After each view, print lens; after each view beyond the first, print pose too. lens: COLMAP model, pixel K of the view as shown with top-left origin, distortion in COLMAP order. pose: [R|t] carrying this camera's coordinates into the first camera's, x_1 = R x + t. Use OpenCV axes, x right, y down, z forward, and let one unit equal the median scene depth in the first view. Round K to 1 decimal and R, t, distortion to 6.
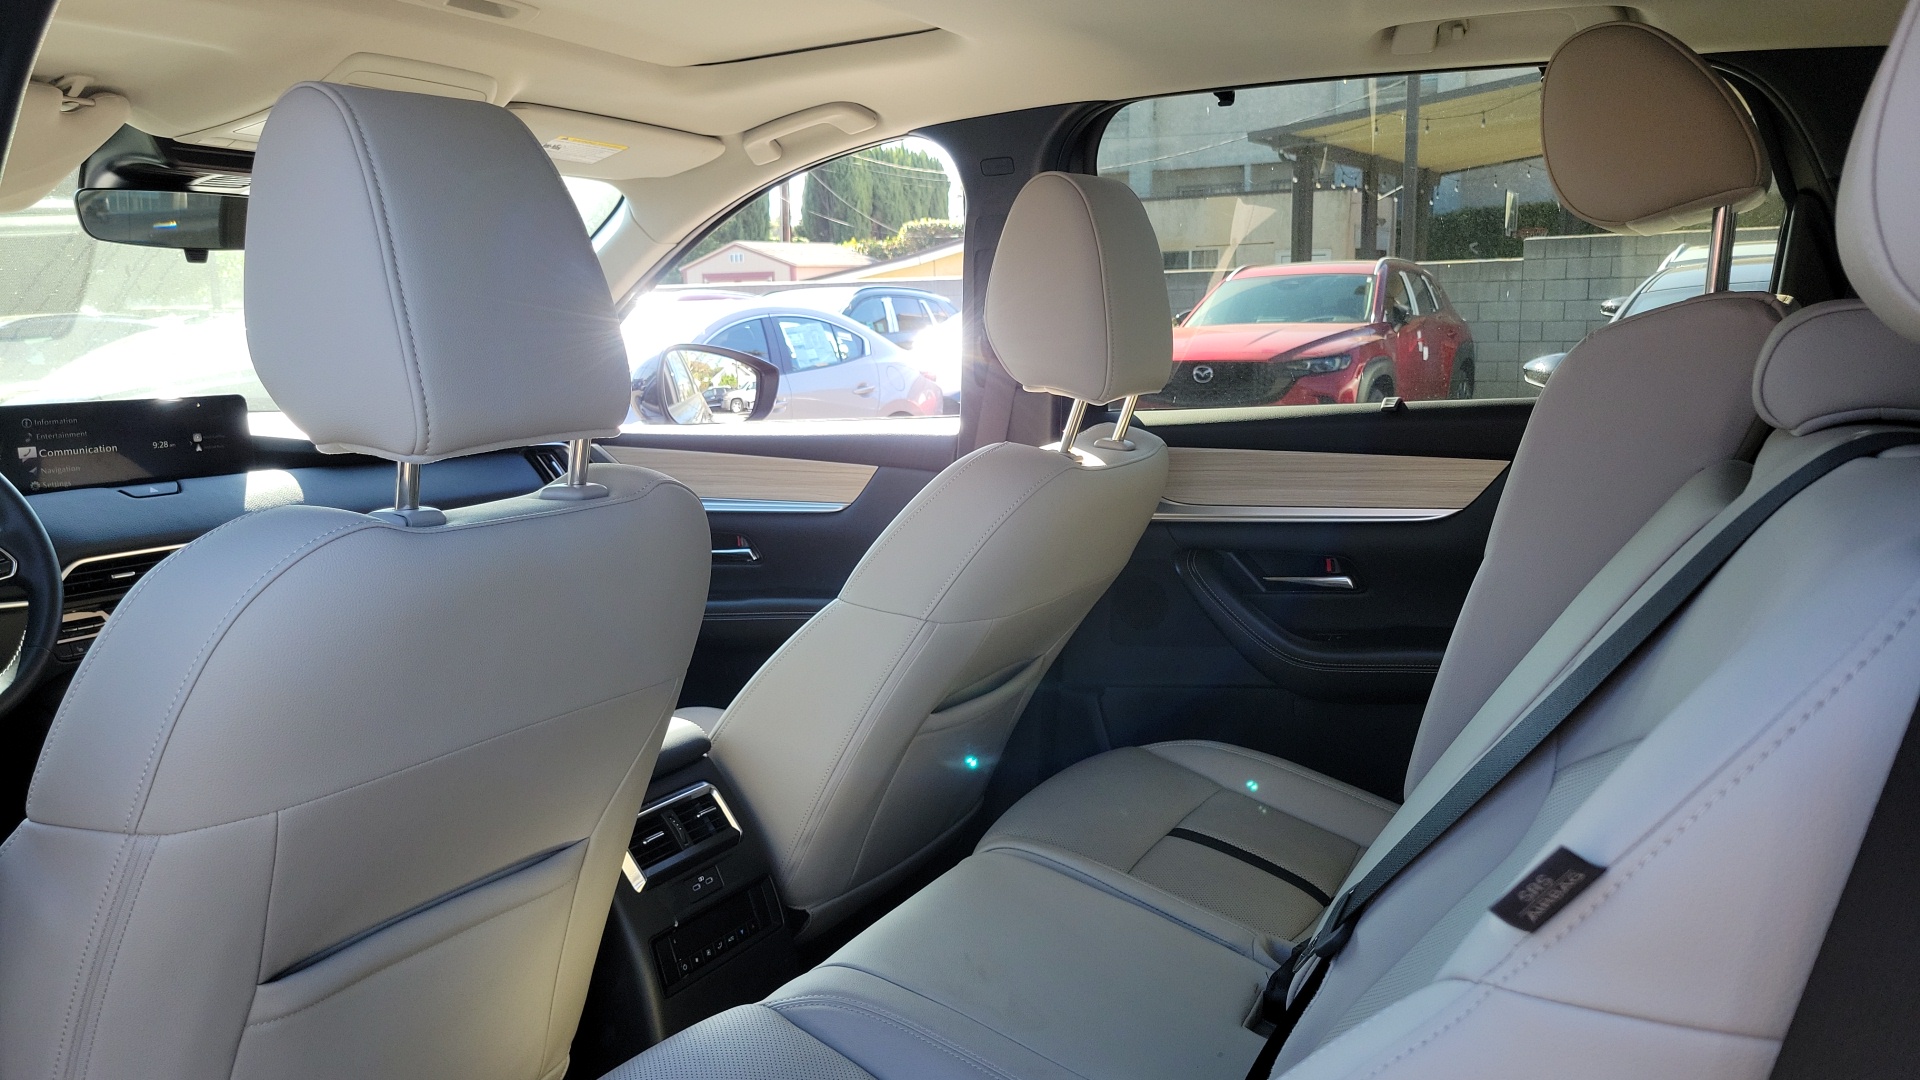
lens RADIAL K [[1466.1, 0, 973.8], [0, 1466.1, 531.9], [0, 0, 1]] dist [0.035166, -0.023758]
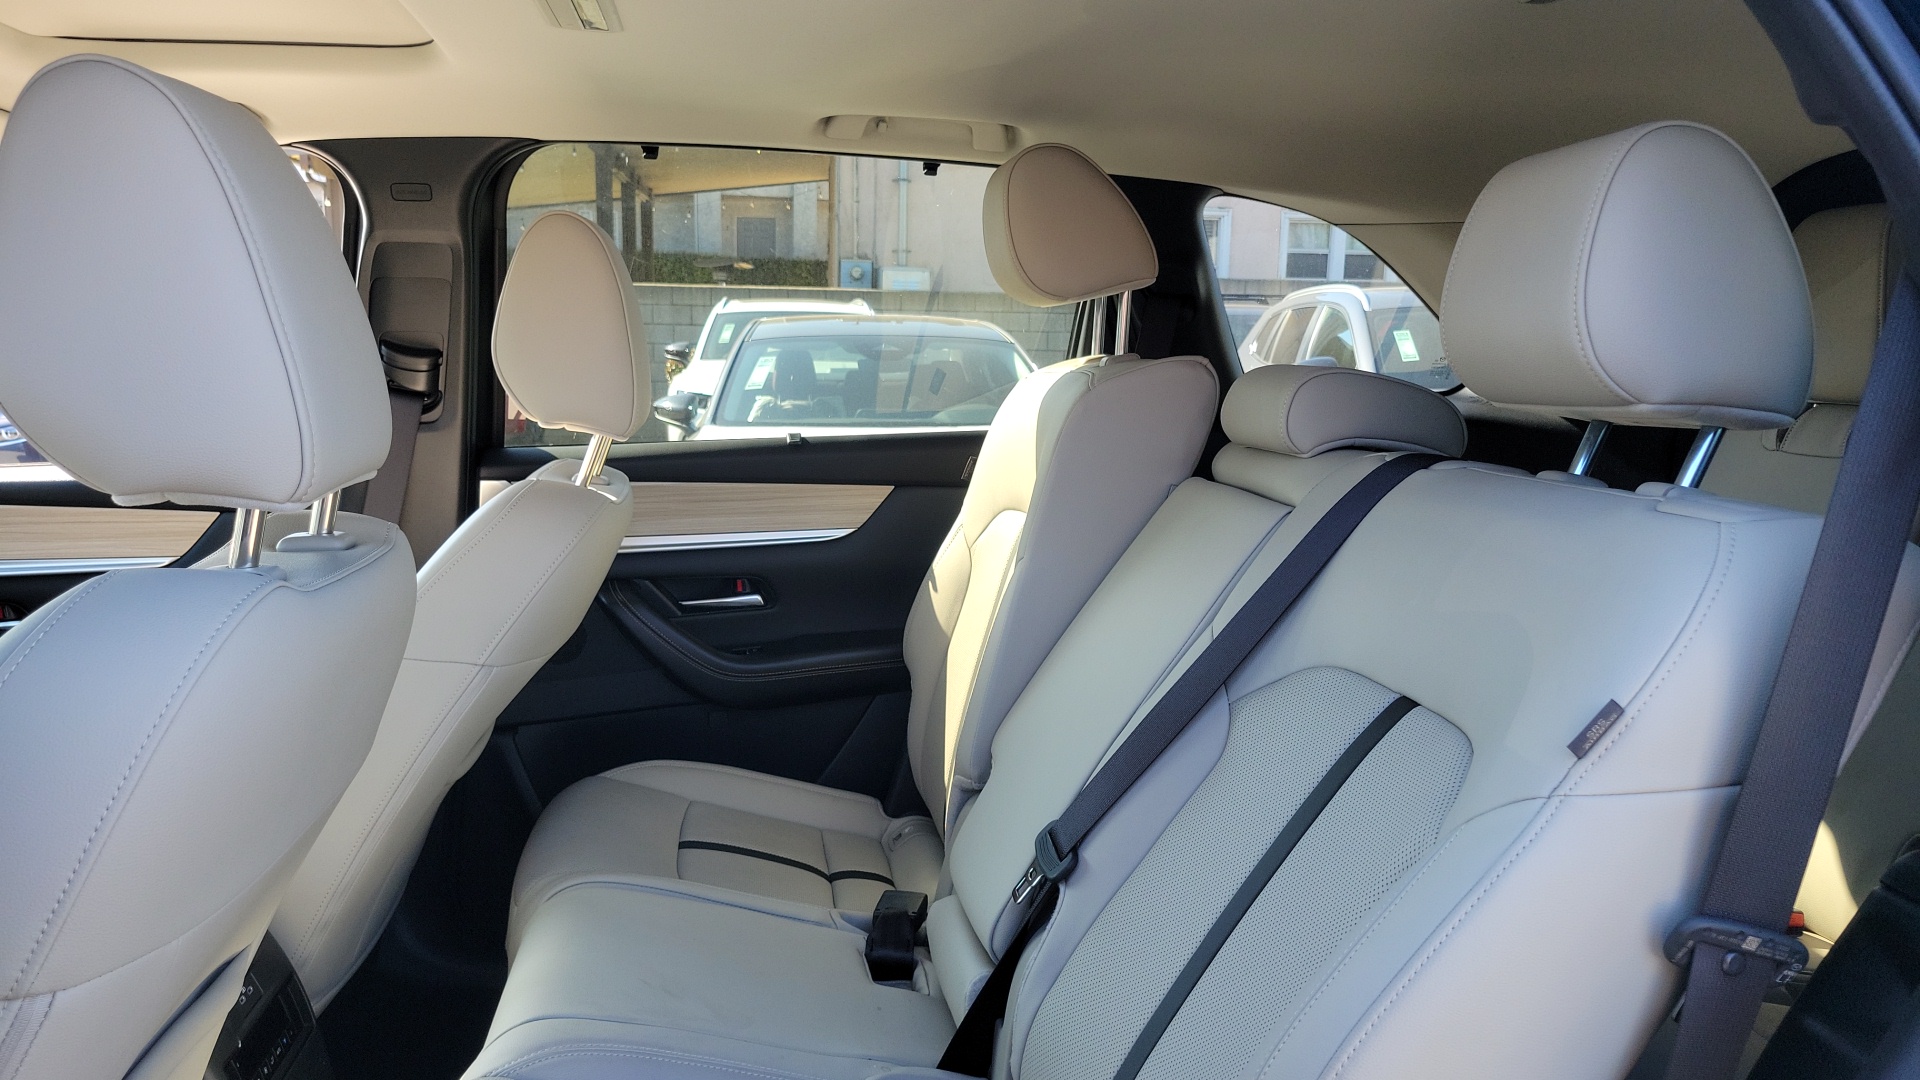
lens RADIAL K [[1466.1, 0, 969.6], [0, 1466.1, 530.3], [0, 0, 1]] dist [0.035166, -0.023758]
pose [[0.786325, -0.045596, 0.616128, -0.311692], [0.060621, 0.998155, -0.003500, -0.004443], [-0.614832, 0.040103, 0.787638, 0.031476]]
